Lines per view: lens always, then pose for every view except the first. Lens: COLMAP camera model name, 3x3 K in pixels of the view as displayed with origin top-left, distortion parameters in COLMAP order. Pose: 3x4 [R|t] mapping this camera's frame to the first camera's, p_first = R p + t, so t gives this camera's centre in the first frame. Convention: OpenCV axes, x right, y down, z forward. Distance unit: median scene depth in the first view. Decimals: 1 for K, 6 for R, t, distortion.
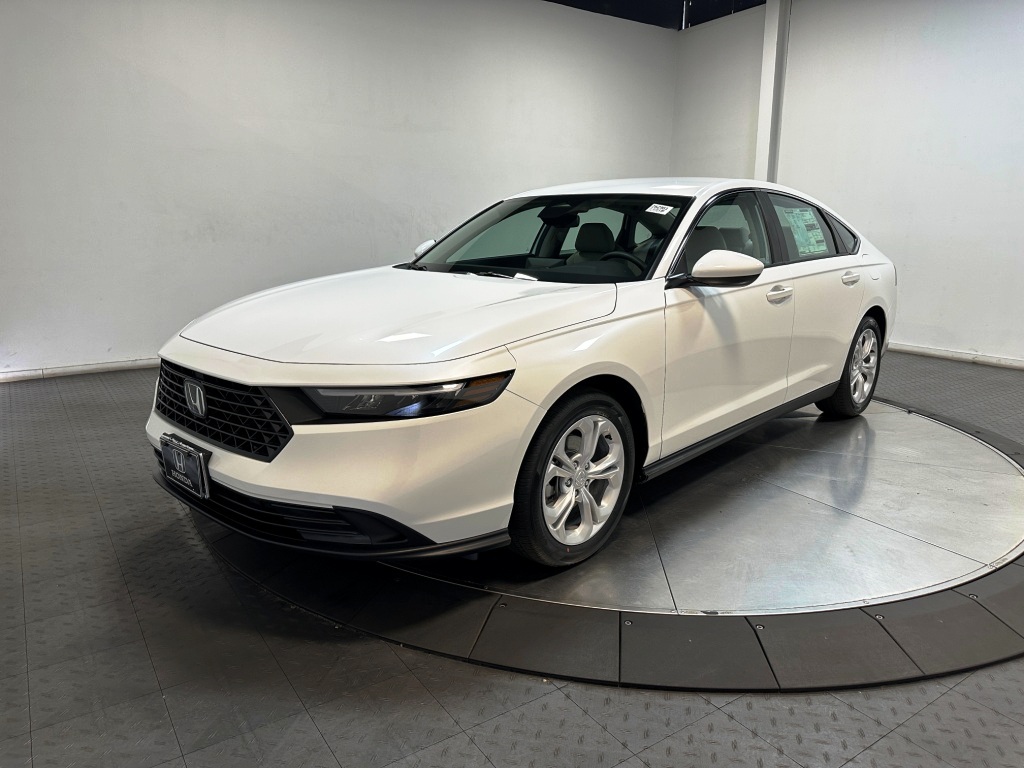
lens RADIAL K [[712.0, 0, 515.3], [0, 712.0, 379.0], [0, 0, 1]] dist [0.152877, -0.266258]
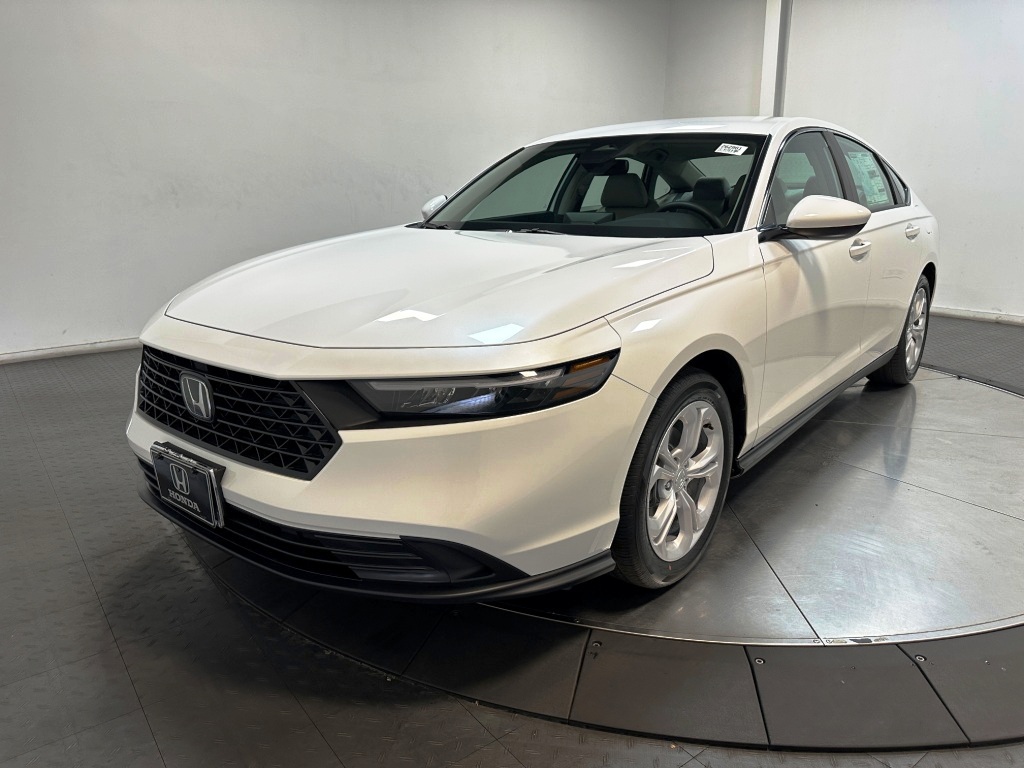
lens RADIAL K [[713.4, 0, 512.0], [0, 713.4, 384.0], [0, 0, 1]] dist [0.085687, -0.138825]
pose [[0.997818, -0.031730, 0.057897, -0.142784], [0.028984, 0.998443, 0.047655, -0.012339], [-0.059318, -0.045873, 0.997185, 0.207590]]
